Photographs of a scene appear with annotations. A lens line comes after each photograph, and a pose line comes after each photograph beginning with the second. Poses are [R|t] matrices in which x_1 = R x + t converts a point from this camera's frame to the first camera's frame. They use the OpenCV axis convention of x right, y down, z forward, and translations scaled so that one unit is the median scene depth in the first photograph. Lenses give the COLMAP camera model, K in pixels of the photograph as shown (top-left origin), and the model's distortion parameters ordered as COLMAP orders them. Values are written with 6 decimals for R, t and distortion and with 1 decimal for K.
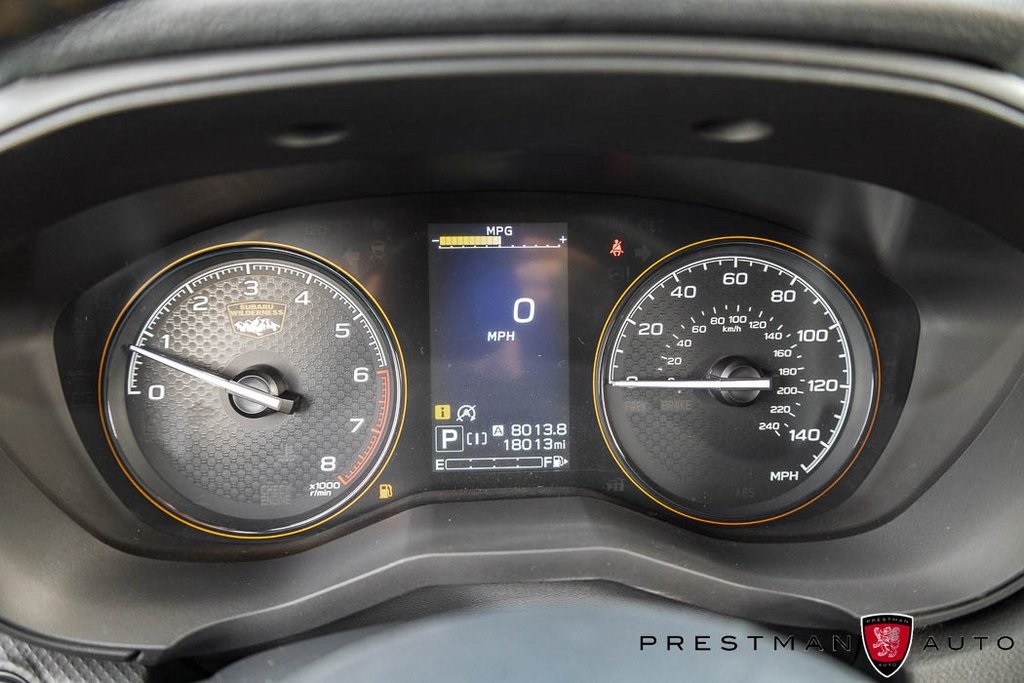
lens RADIAL K [[986.5, 0, 509.8], [0, 986.5, 344.5], [0, 0, 1]] dist [0.018258, 0.000000]
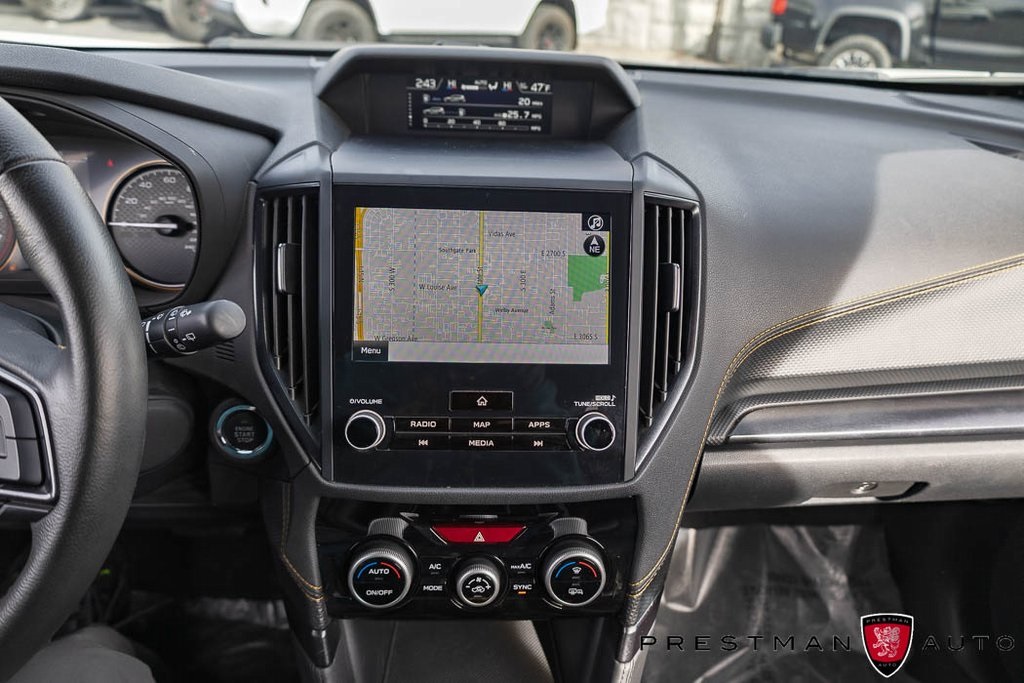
lens RADIAL K [[663.4, 0, 511.0], [0, 663.4, 342.0], [0, 0, 1]] dist [0.007628, 0.003384]
pose [[0.999009, 0.041195, -0.016875, 1.051162], [-0.038666, 0.990802, 0.129679, 0.073199], [0.022062, -0.128898, 0.991412, -0.533825]]
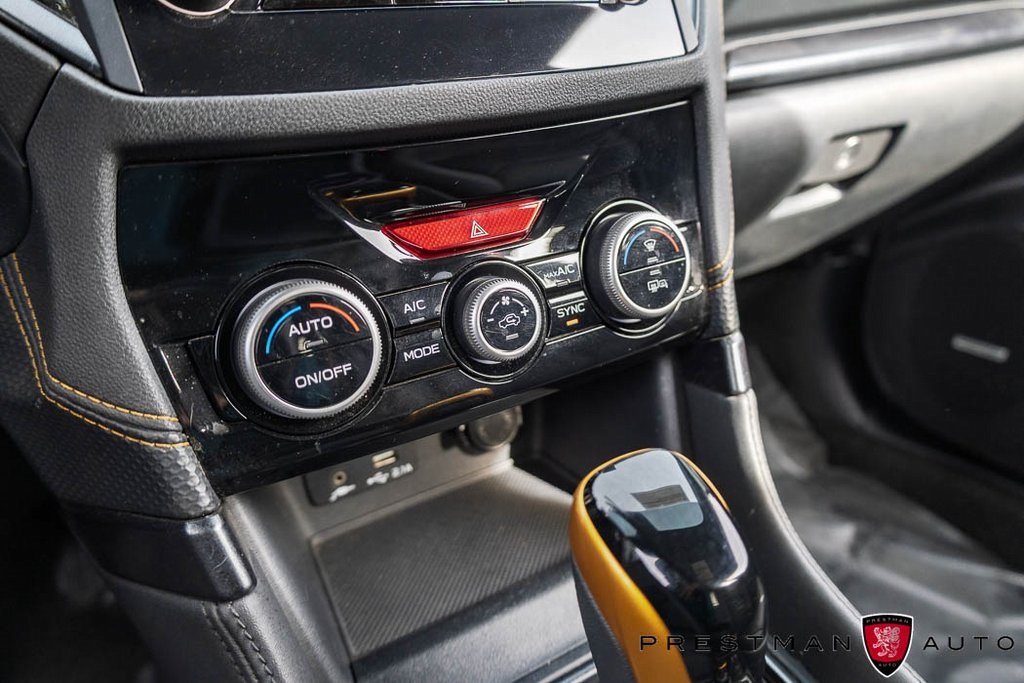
lens RADIAL K [[663.4, 0, 516.1], [0, 663.4, 341.9], [0, 0, 1]] dist [0.007628, 0.003384]
pose [[0.897222, -0.240855, 0.370111, 0.736823], [0.221302, 0.970555, 0.095122, 0.687000], [-0.382124, -0.003439, 0.924105, 0.076323]]
